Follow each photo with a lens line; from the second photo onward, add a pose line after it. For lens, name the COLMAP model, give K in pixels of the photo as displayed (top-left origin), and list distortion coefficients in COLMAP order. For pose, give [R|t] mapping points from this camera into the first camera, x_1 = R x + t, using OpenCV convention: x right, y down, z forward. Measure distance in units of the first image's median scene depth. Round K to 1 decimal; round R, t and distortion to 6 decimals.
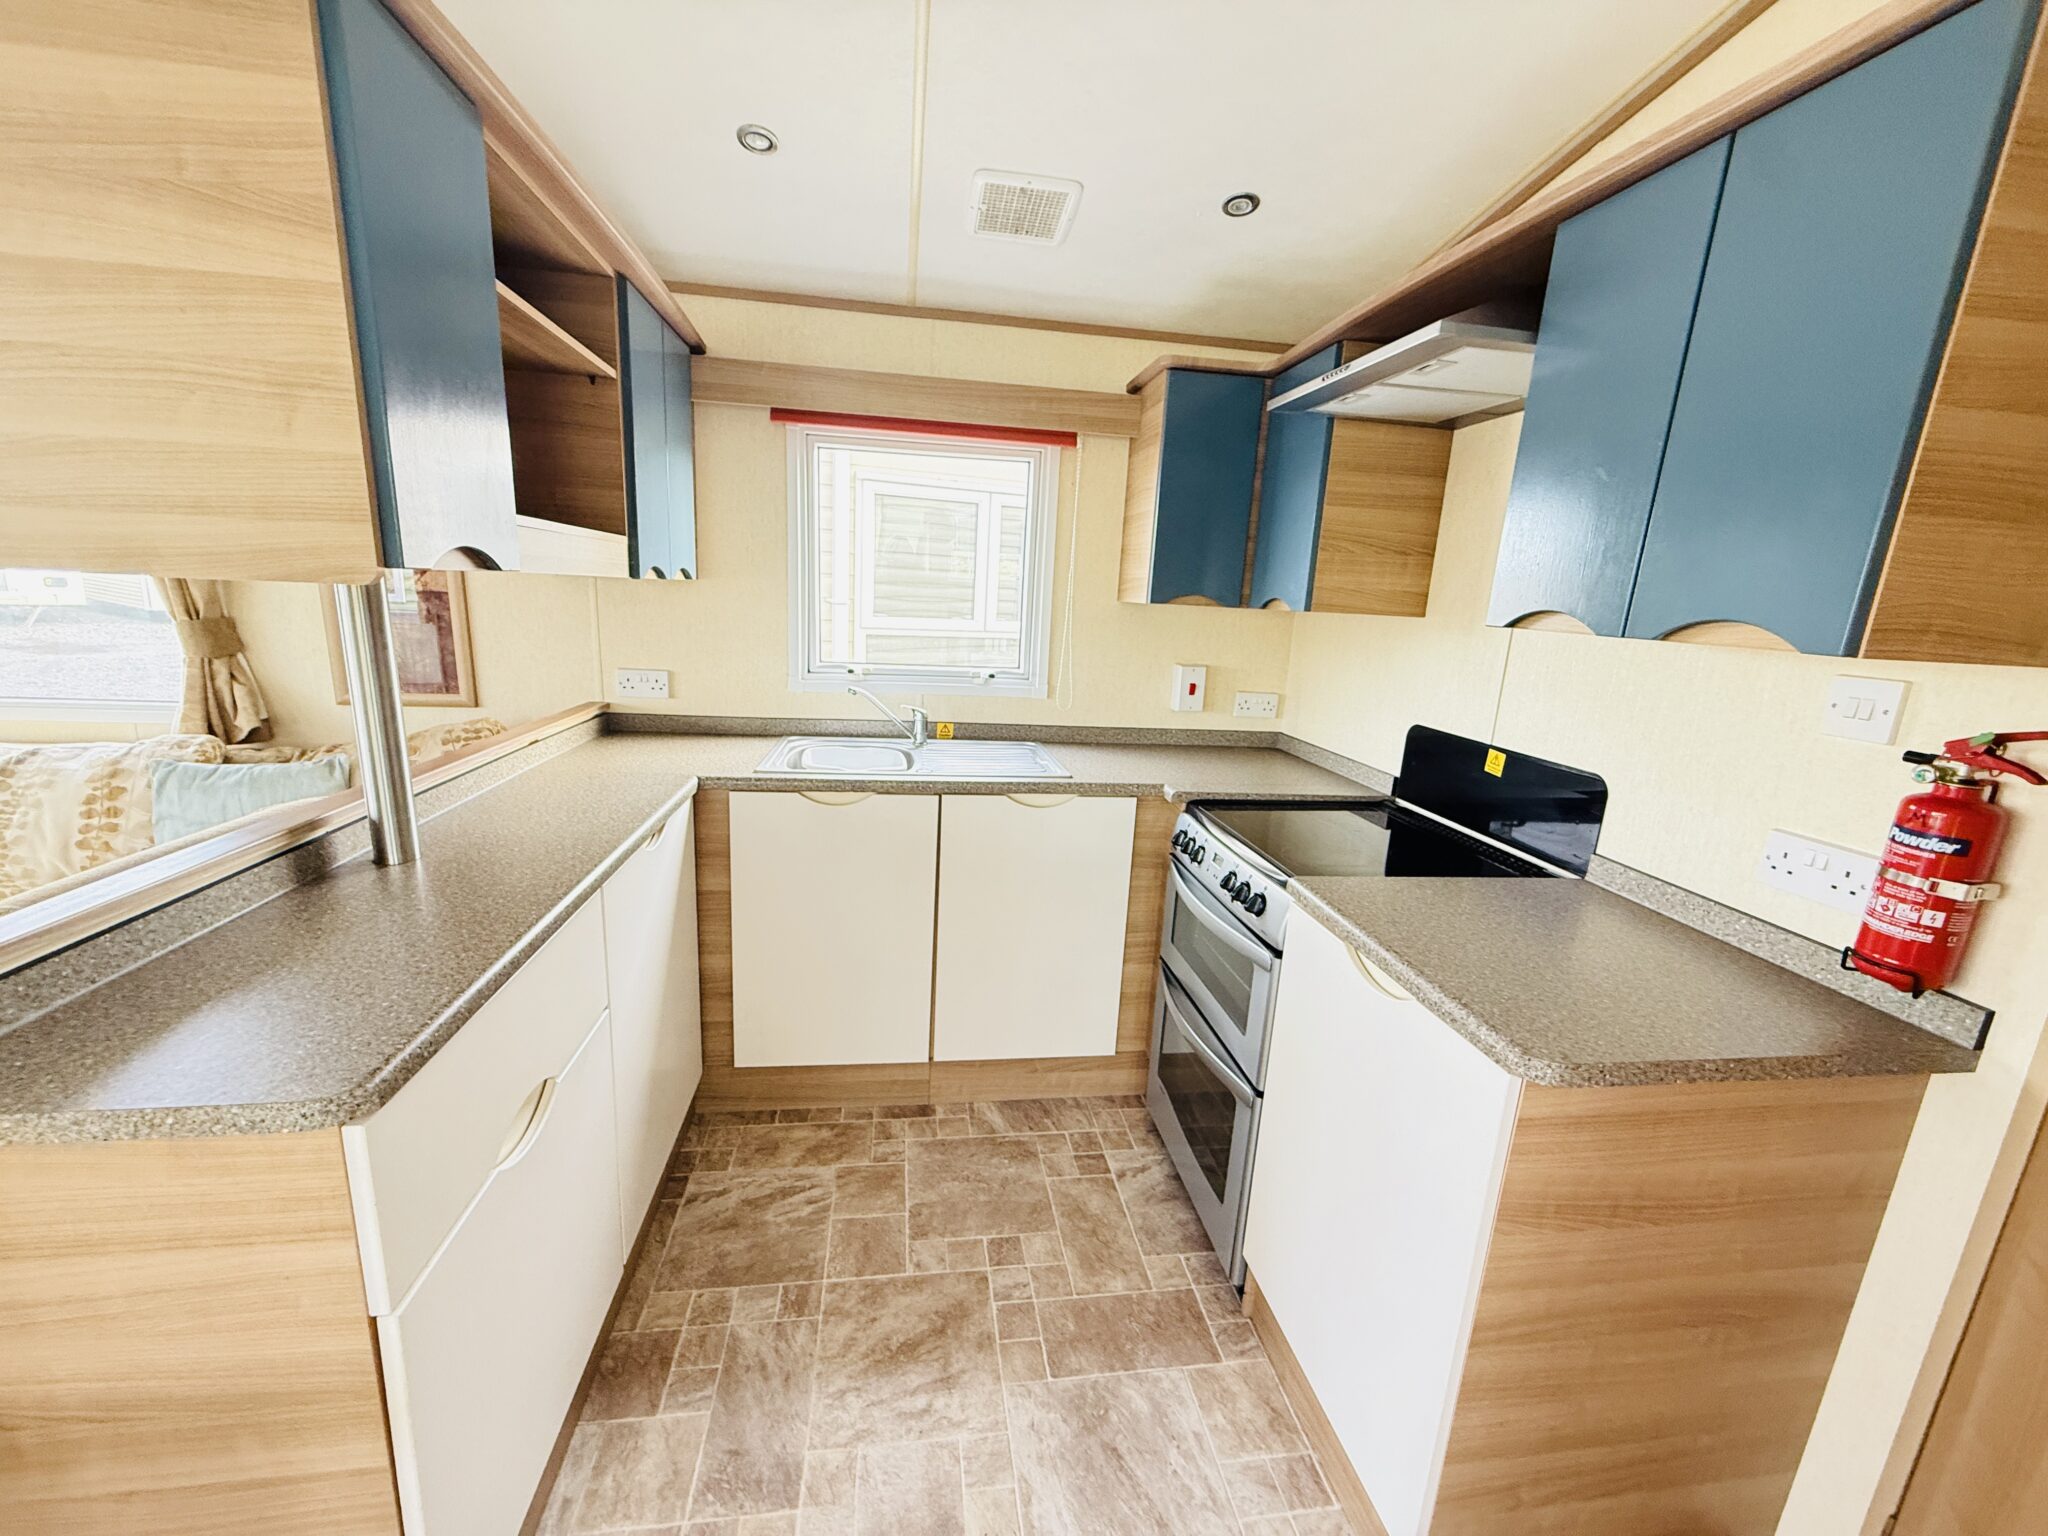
lens RADIAL K [[808.8, 0, 1015.3], [0, 808.8, 766.1], [0, 0, 1]] dist [-0.001933, 0.000294]
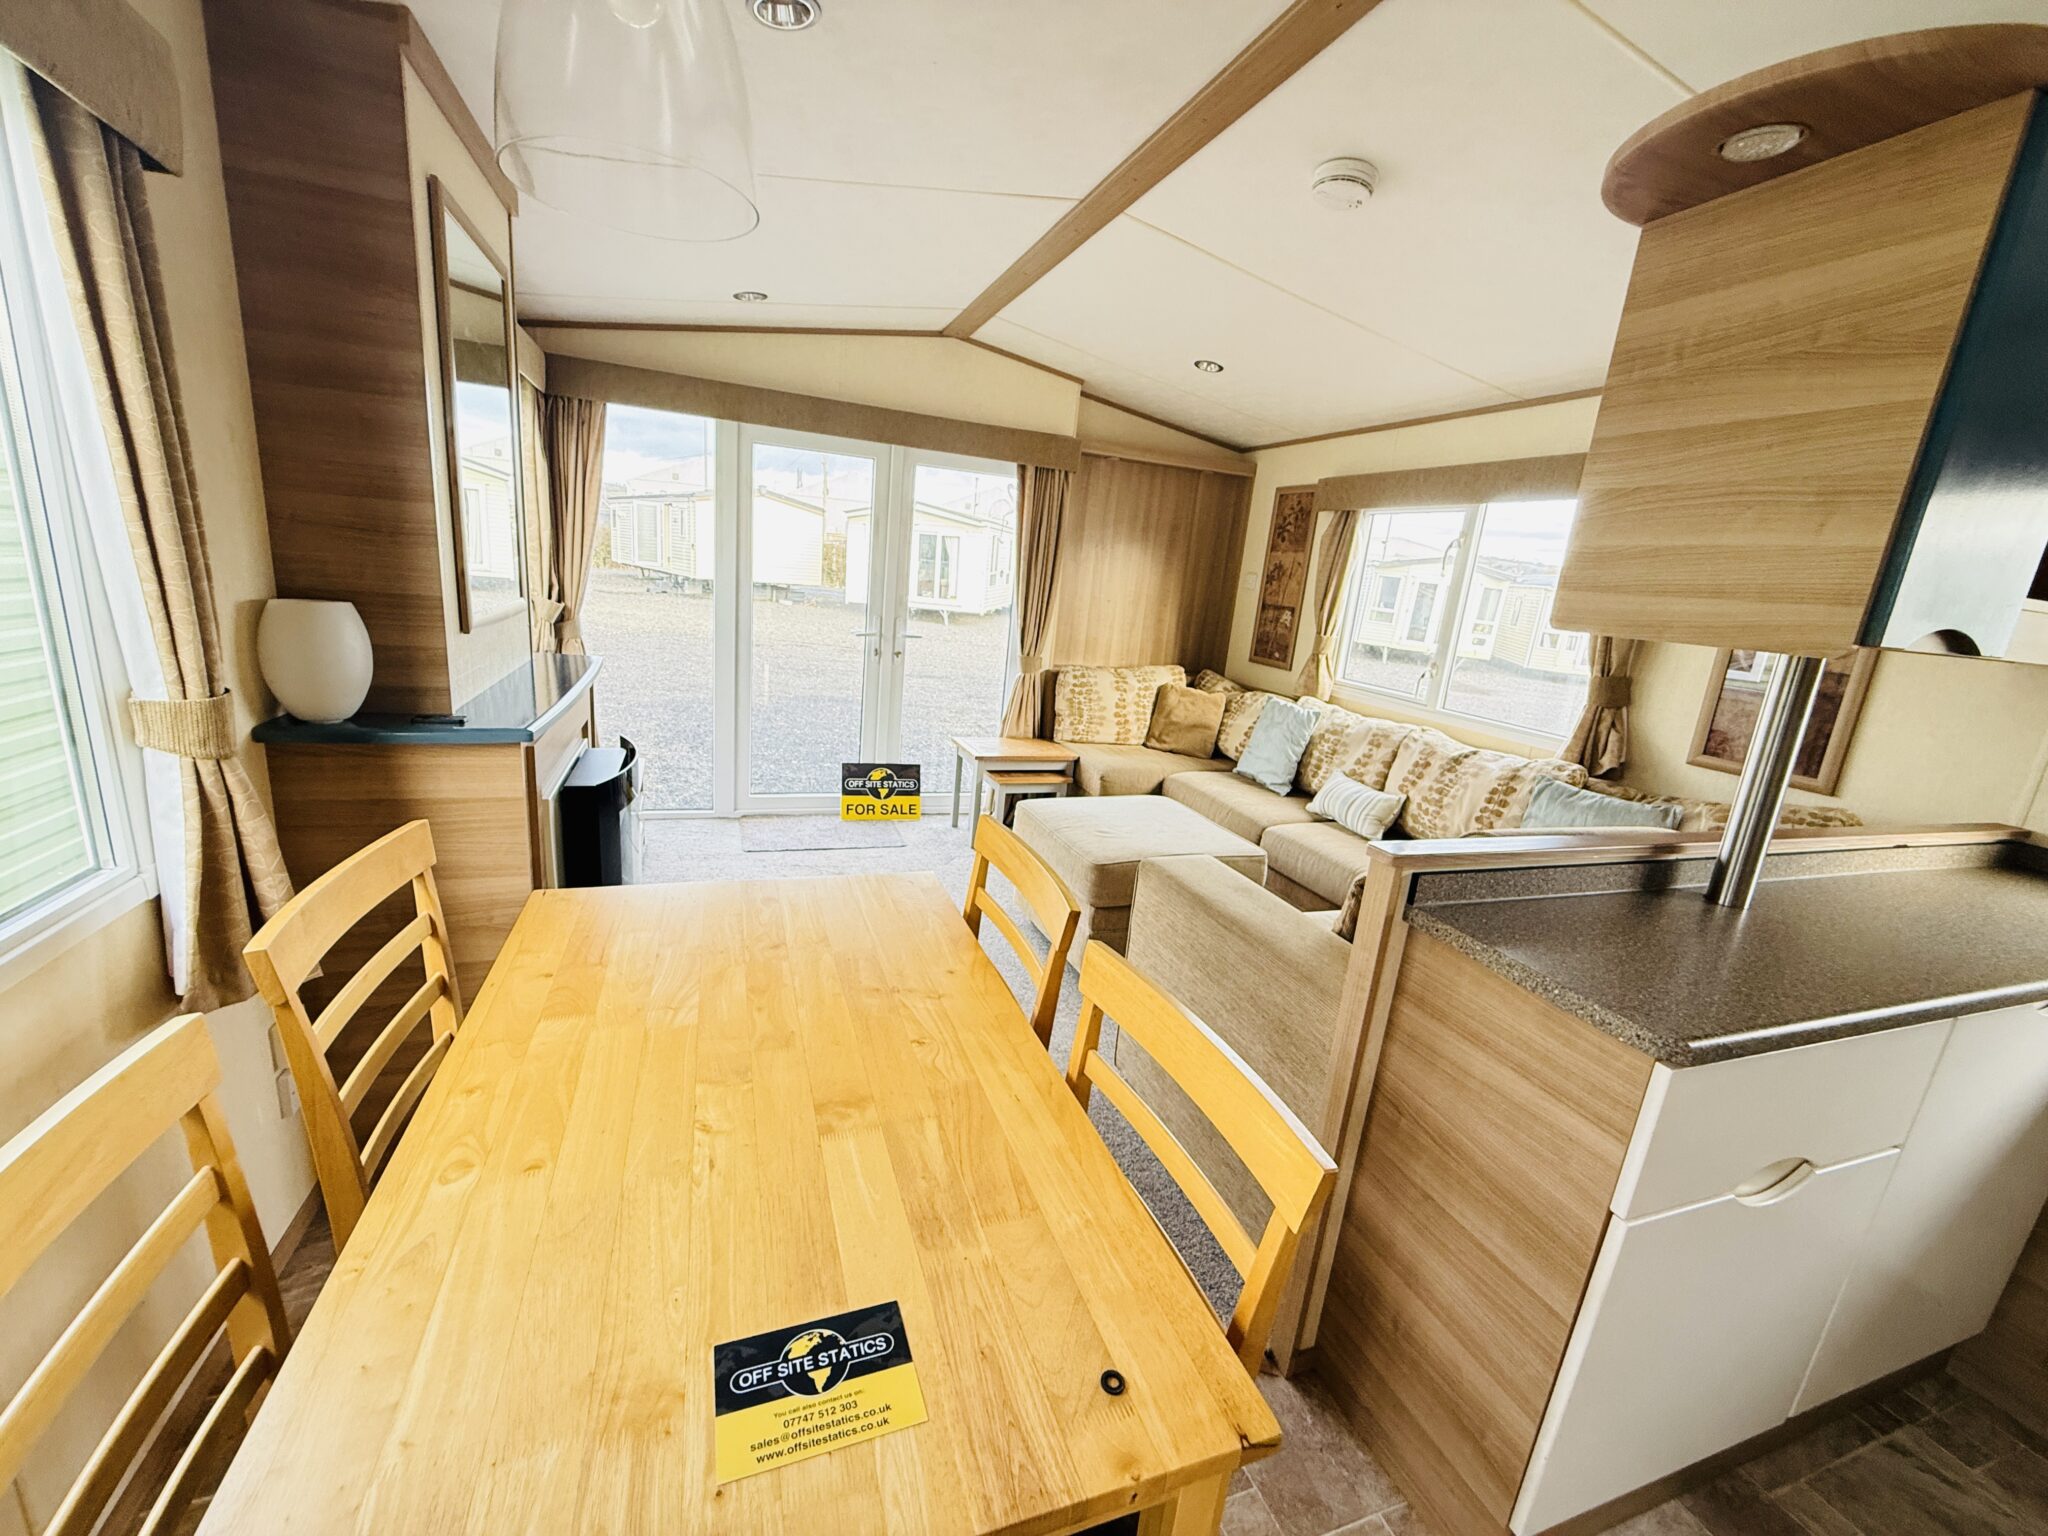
lens RADIAL K [[808.8, 0, 1016.8], [0, 808.8, 768.4], [0, 0, 1]] dist [-0.001933, 0.000294]
pose [[0.203092, 0.204817, -0.957499, 0.049218], [-0.287948, 0.947131, 0.141524, 0.055120], [0.935863, 0.246967, 0.251331, -0.194851]]
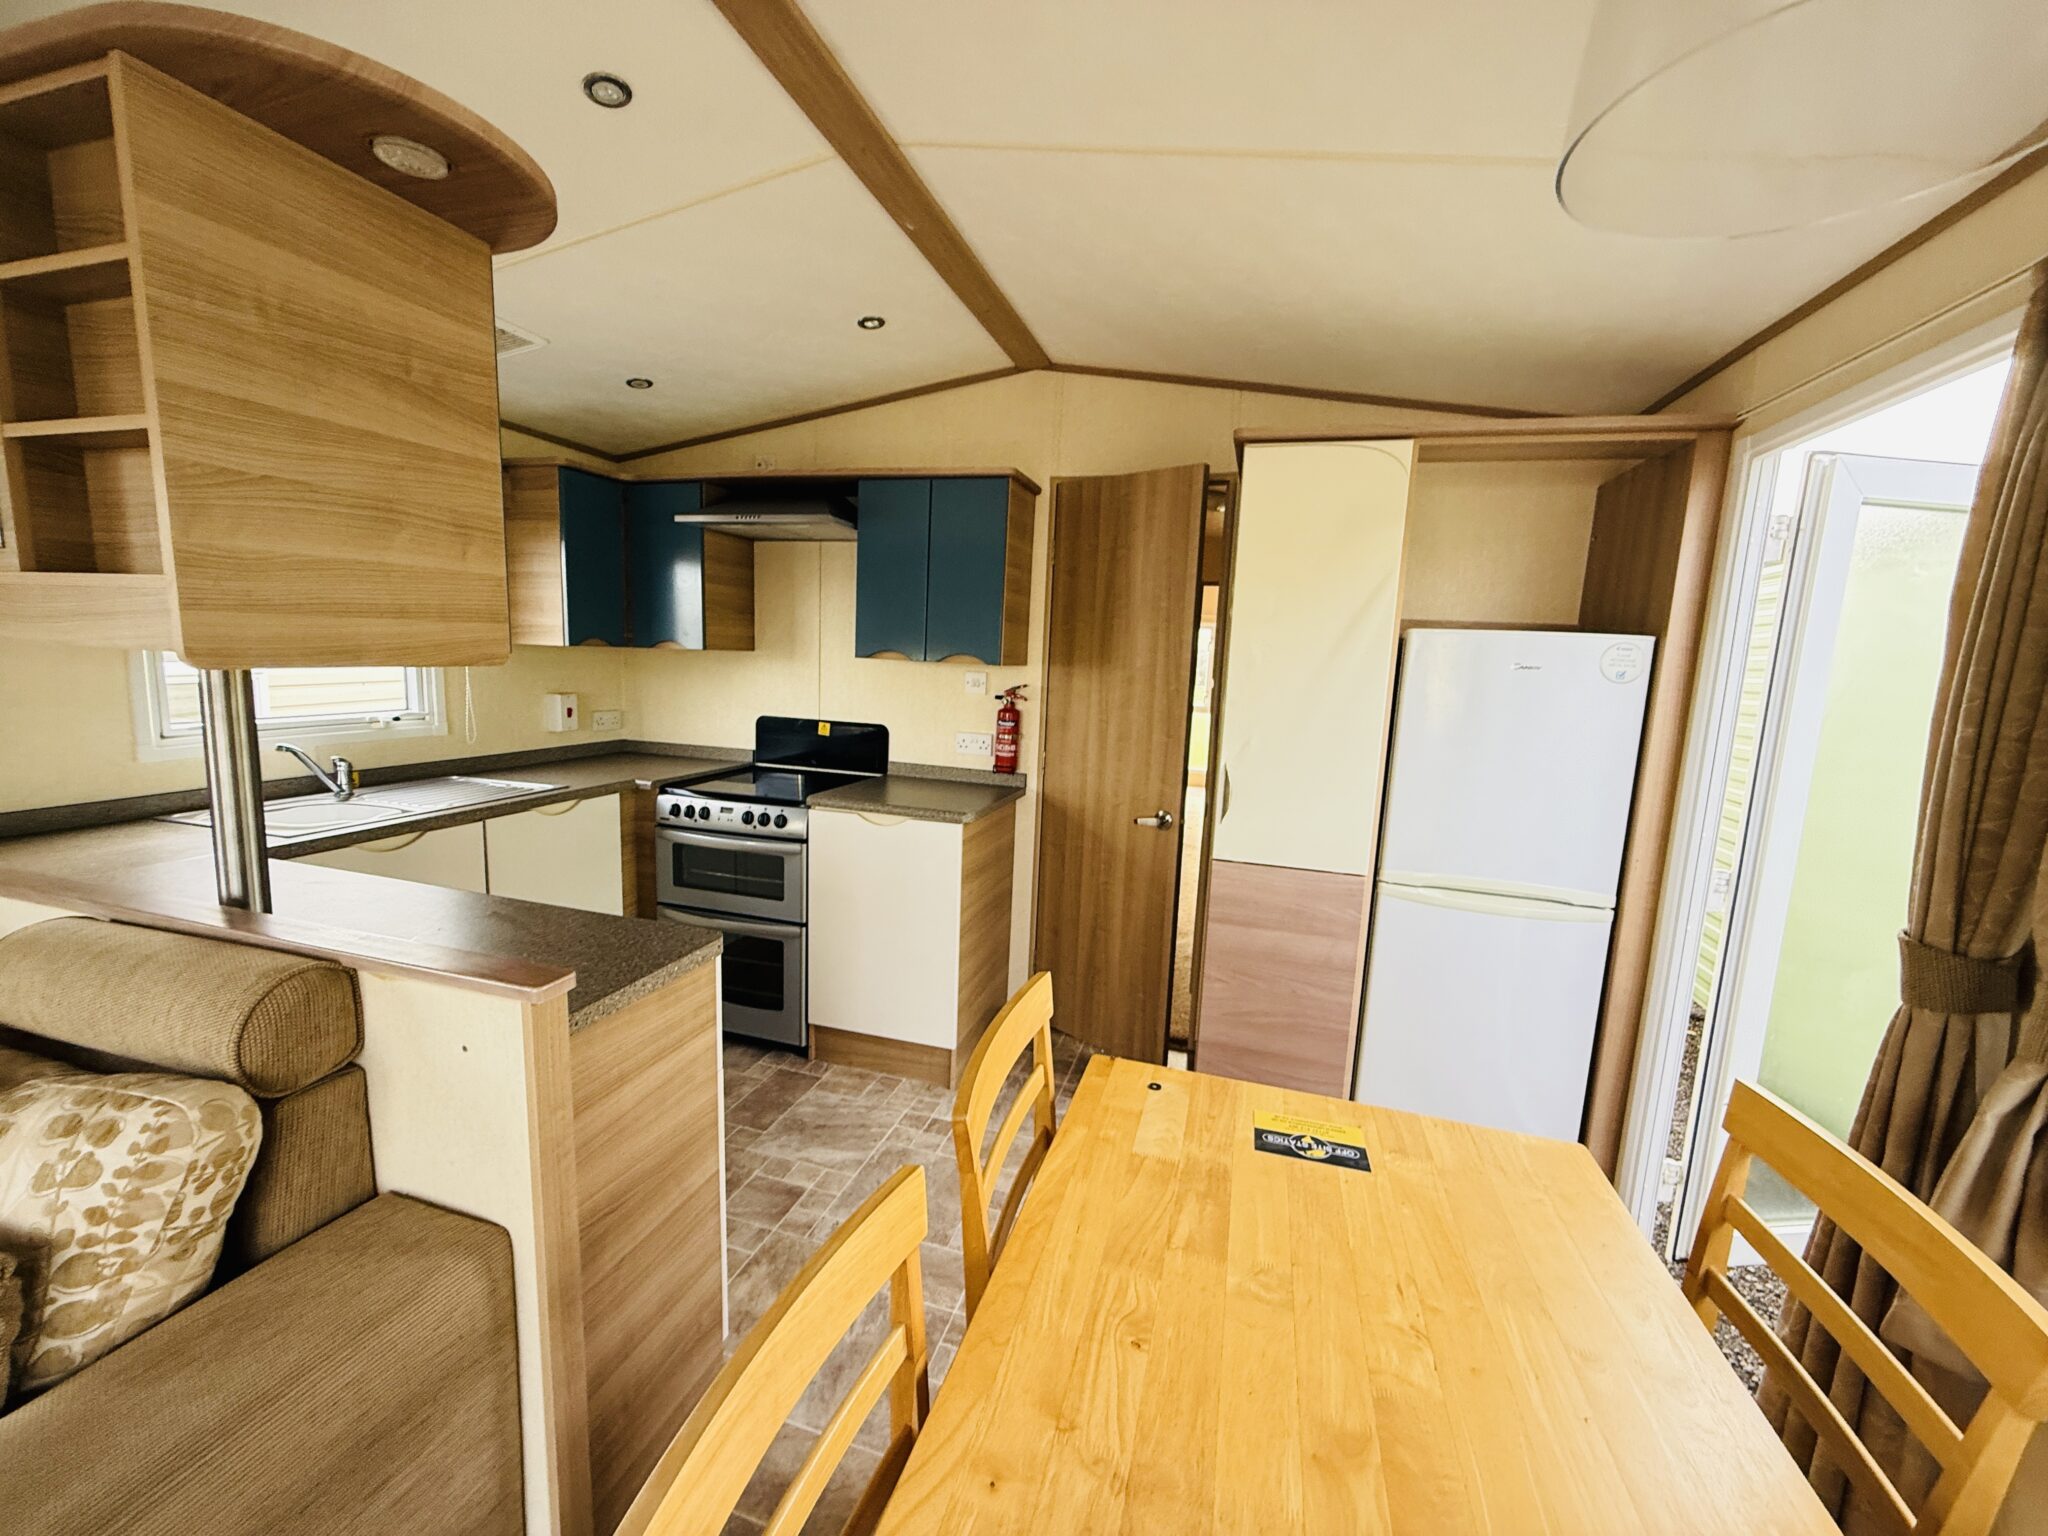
lens RADIAL K [[808.8, 0, 1021.0], [0, 808.8, 767.2], [0, 0, 1]] dist [-0.001933, 0.000294]
pose [[0.419362, -0.161322, 0.893370, -1.034543], [0.175567, 0.979918, 0.094537, -0.016236], [-0.890680, 0.117202, 0.439263, -0.240766]]
